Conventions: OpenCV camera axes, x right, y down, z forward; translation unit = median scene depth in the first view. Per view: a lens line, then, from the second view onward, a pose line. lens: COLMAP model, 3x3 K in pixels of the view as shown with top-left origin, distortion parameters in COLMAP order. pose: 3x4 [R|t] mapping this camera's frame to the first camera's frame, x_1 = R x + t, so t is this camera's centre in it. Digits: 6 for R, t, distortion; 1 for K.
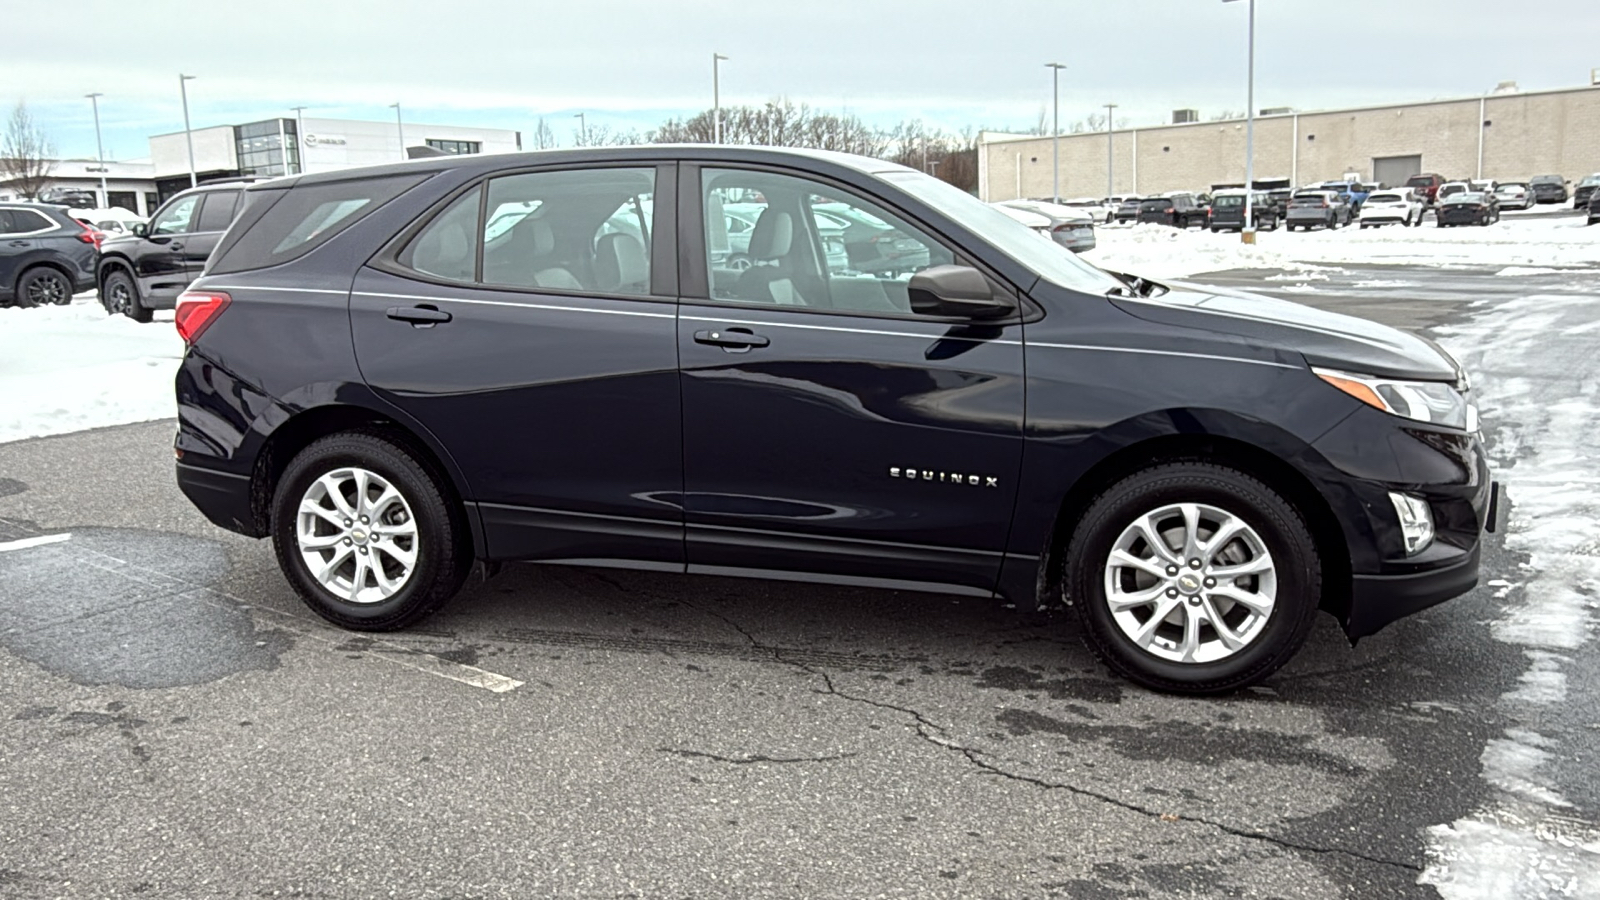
lens RADIAL K [[1290.9, 0, 802.2], [0, 1290.9, 451.0], [0, 0, 1]] dist [0.006080, -0.012999]
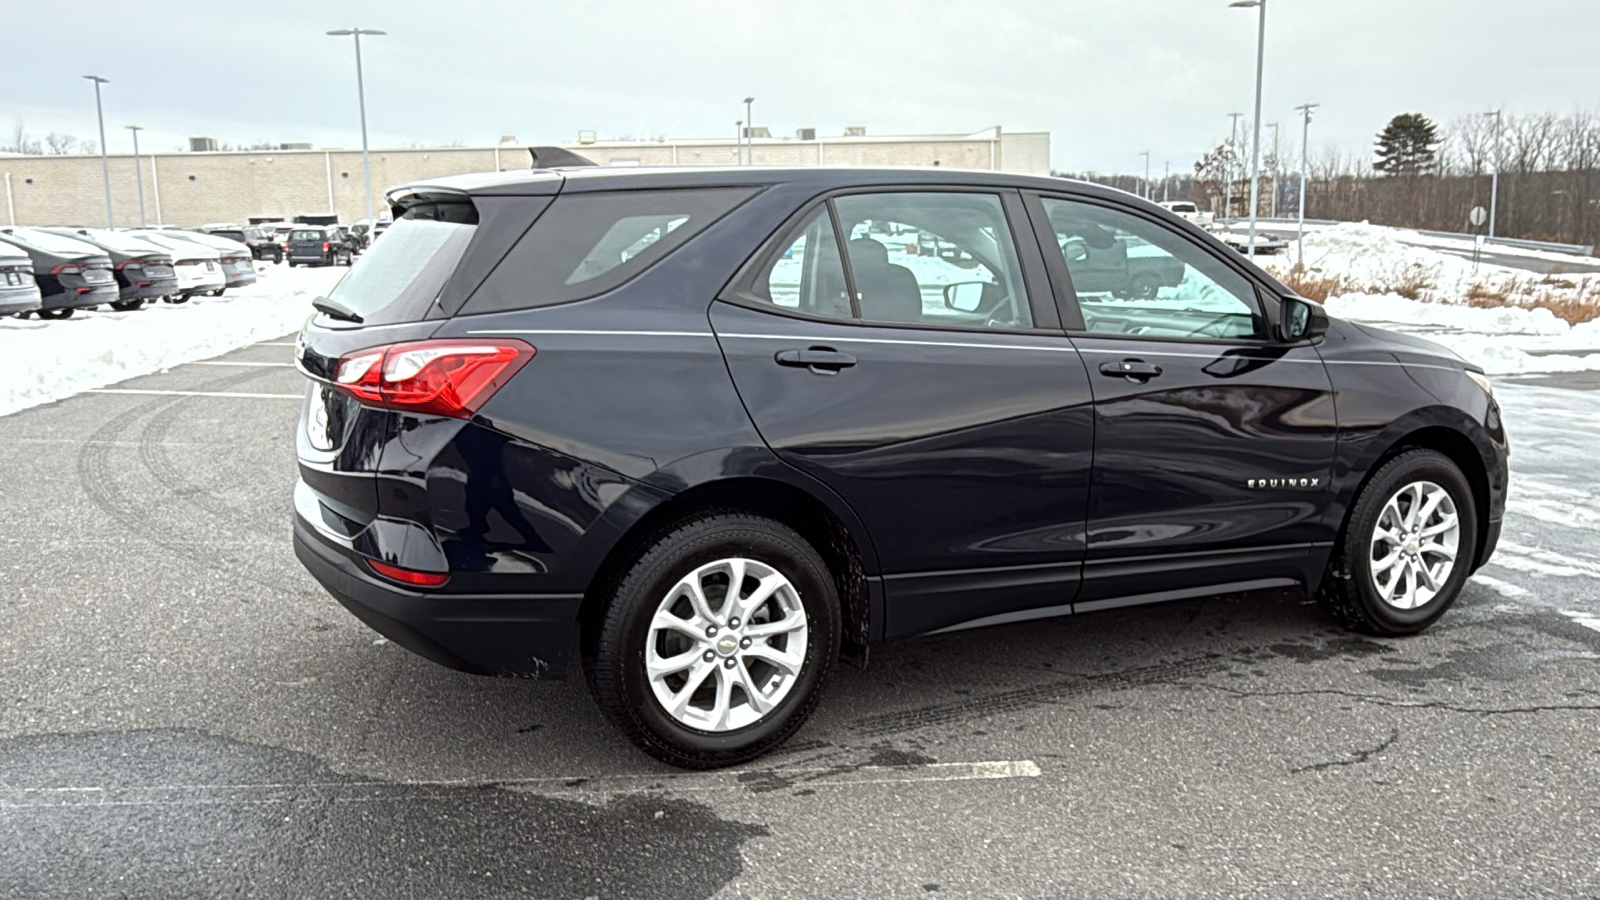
lens RADIAL K [[1290.9, 0, 802.3], [0, 1290.9, 452.5], [0, 0, 1]] dist [0.006080, -0.012999]
pose [[0.735017, -0.085451, 0.672643, -0.886449], [0.102834, 0.994600, 0.013982, -0.060487], [-0.670205, 0.058894, 0.739835, 0.414892]]
